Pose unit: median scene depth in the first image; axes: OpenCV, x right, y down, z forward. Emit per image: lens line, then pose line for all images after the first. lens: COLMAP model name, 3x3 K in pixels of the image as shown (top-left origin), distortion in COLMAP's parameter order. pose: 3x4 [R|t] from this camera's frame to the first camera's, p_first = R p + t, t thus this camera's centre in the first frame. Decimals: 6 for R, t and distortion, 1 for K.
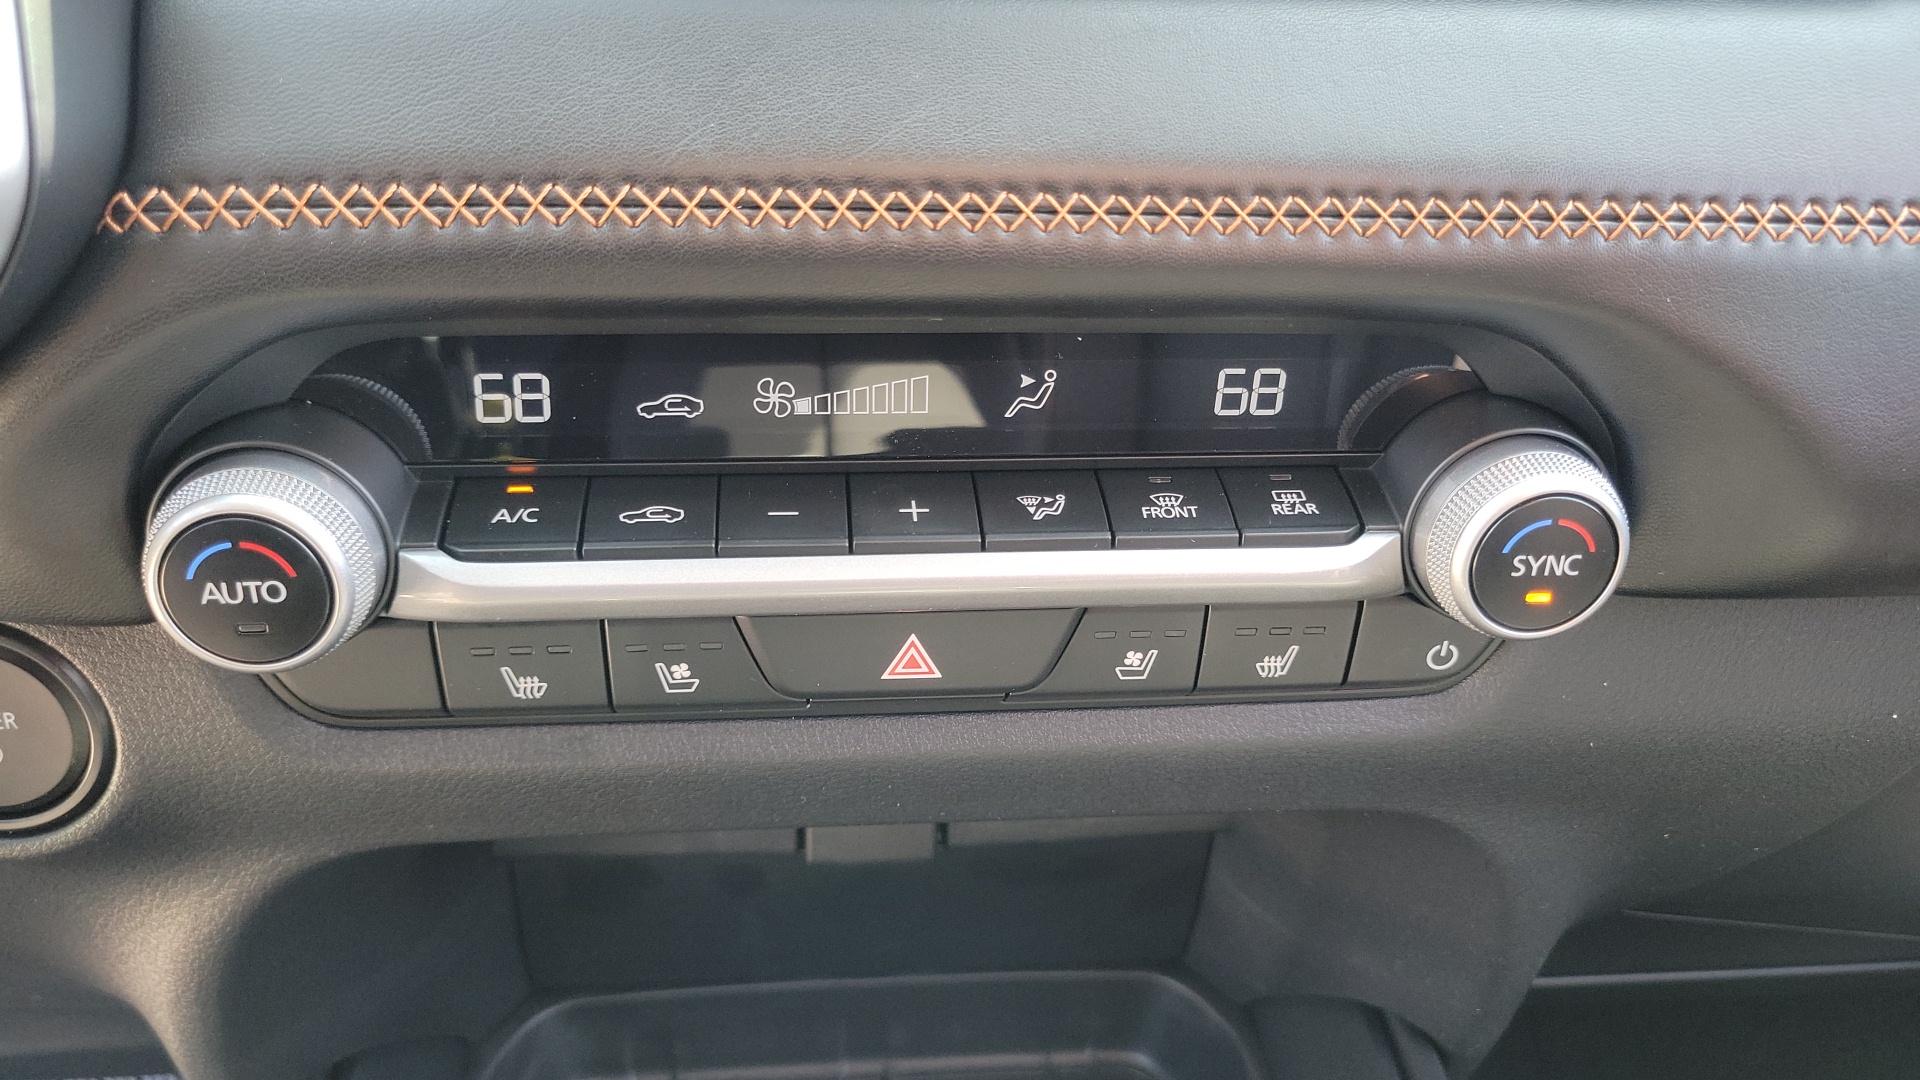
lens RADIAL K [[1518.6, 0, 960.0], [0, 1518.6, 540.0], [0, 0, 1]] dist [0.004682, 0.000277]
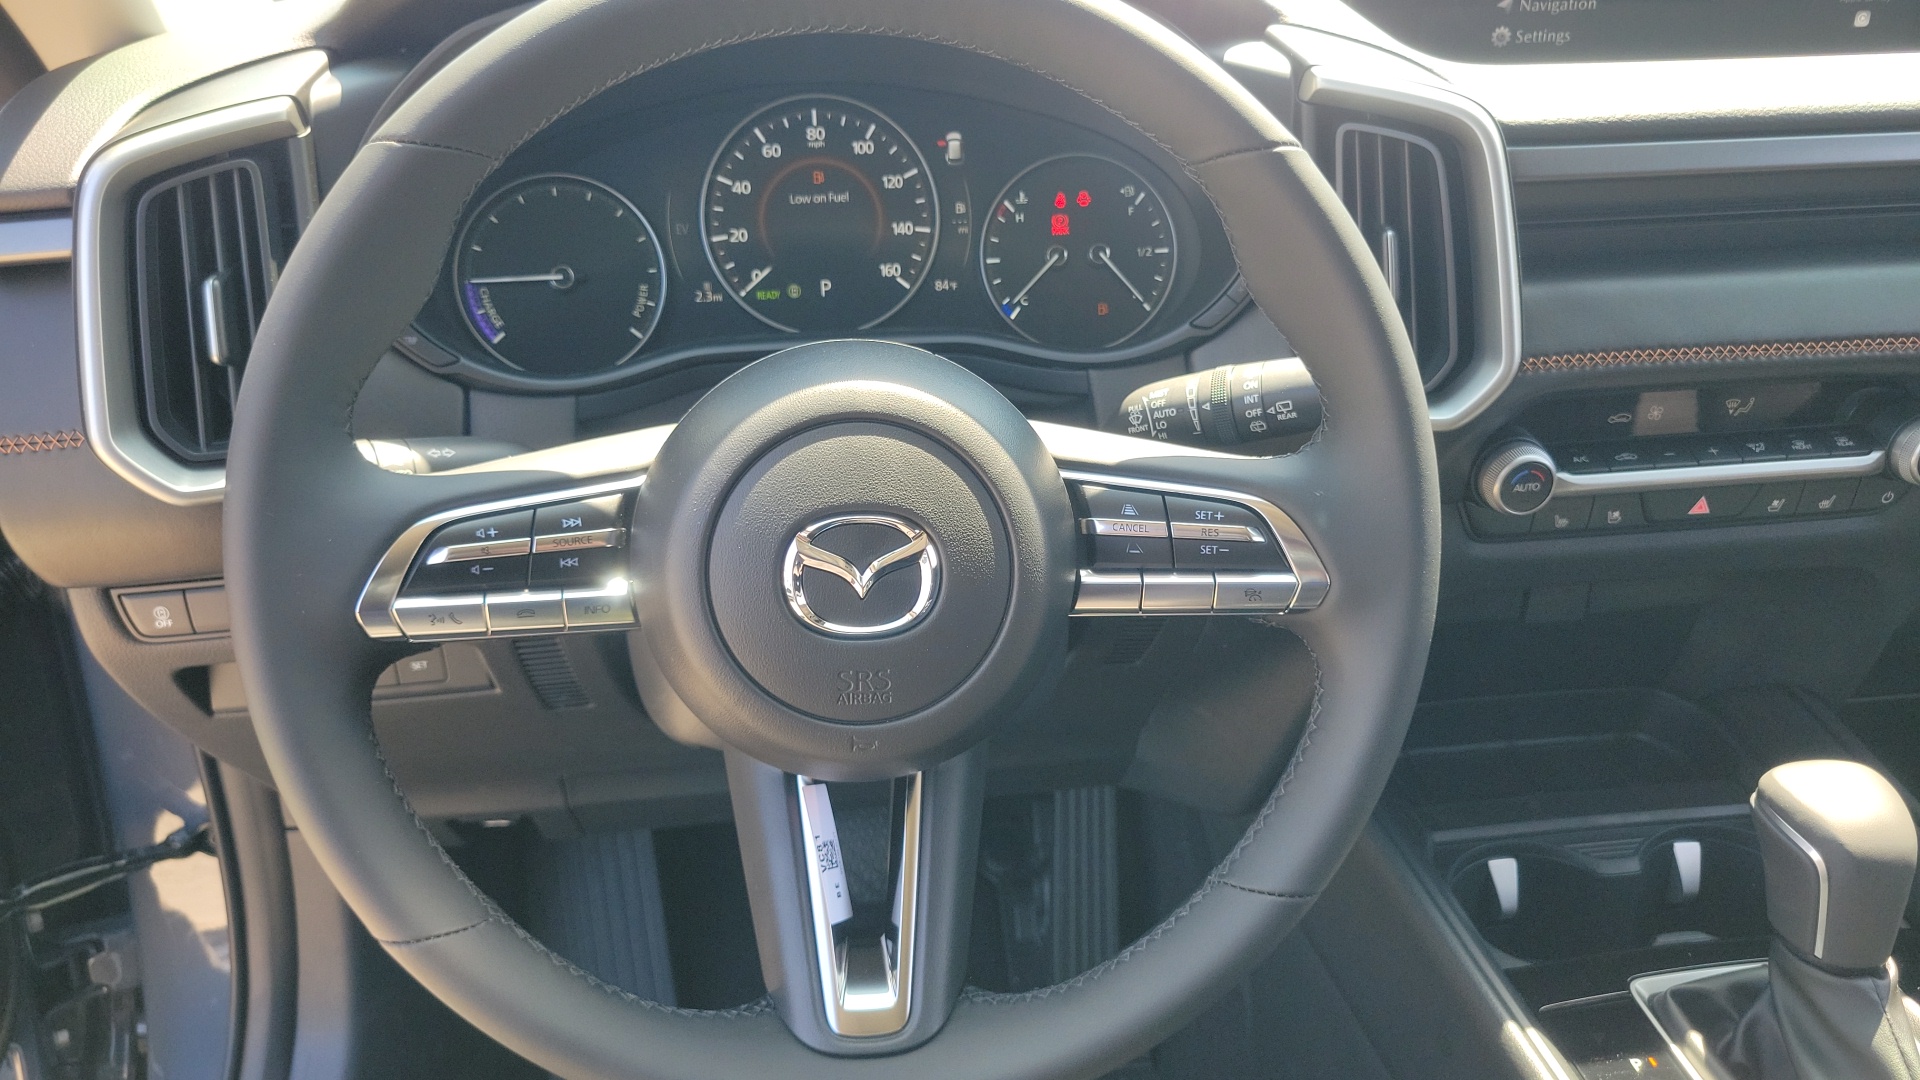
lens RADIAL K [[1467.8, 0, 960.0], [0, 1467.8, 540.0], [0, 0, 1]] dist [0.004643, -0.006396]
pose [[0.998844, -0.047463, -0.007561, -1.379640], [0.047627, 0.998594, 0.023285, 0.015115], [0.006446, -0.023619, 0.999700, -1.688755]]
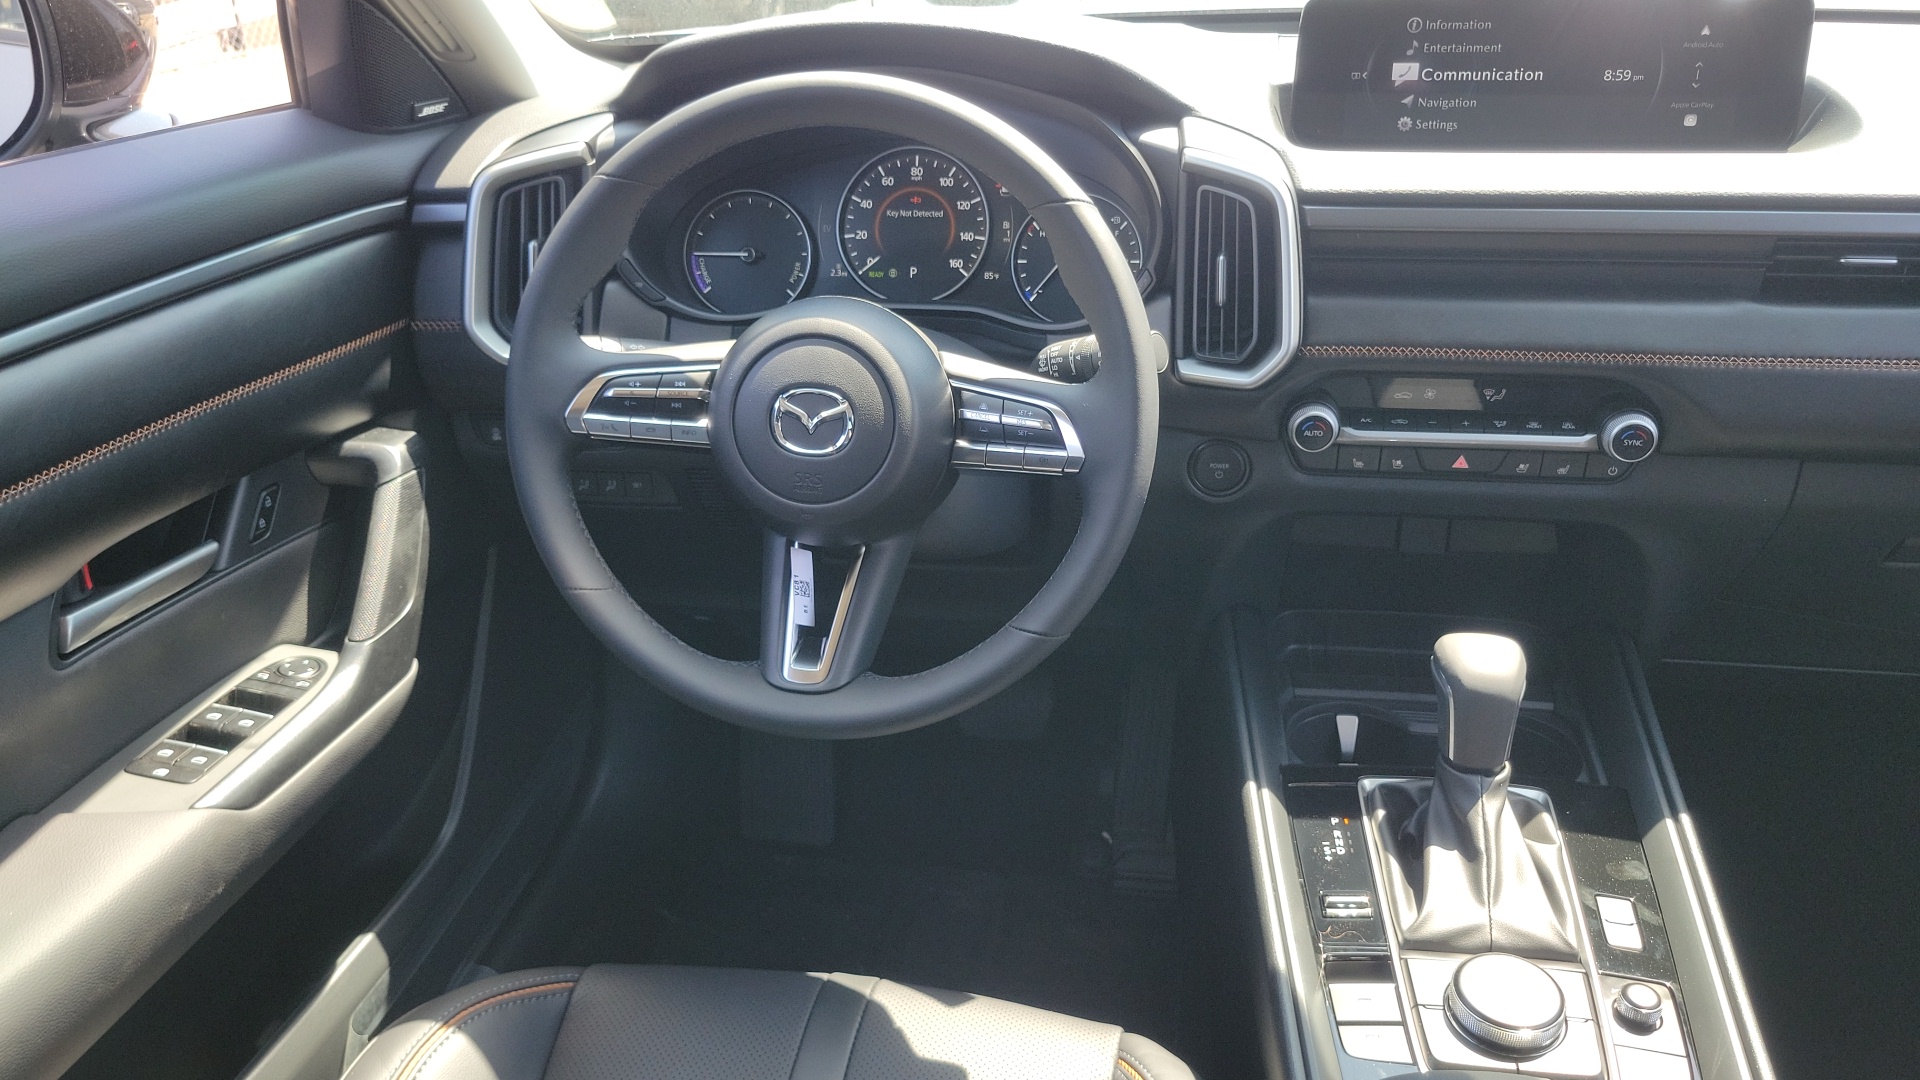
lens RADIAL K [[1447.9, 0, 960.0], [0, 1447.9, 540.0], [0, 0, 1]] dist [0.004948, 0.003645]
pose [[0.964718, 0.062467, -0.255768, -0.317215], [-0.057630, 0.997990, 0.026371, 0.260418], [0.256901, -0.010700, 0.966378, -3.001729]]
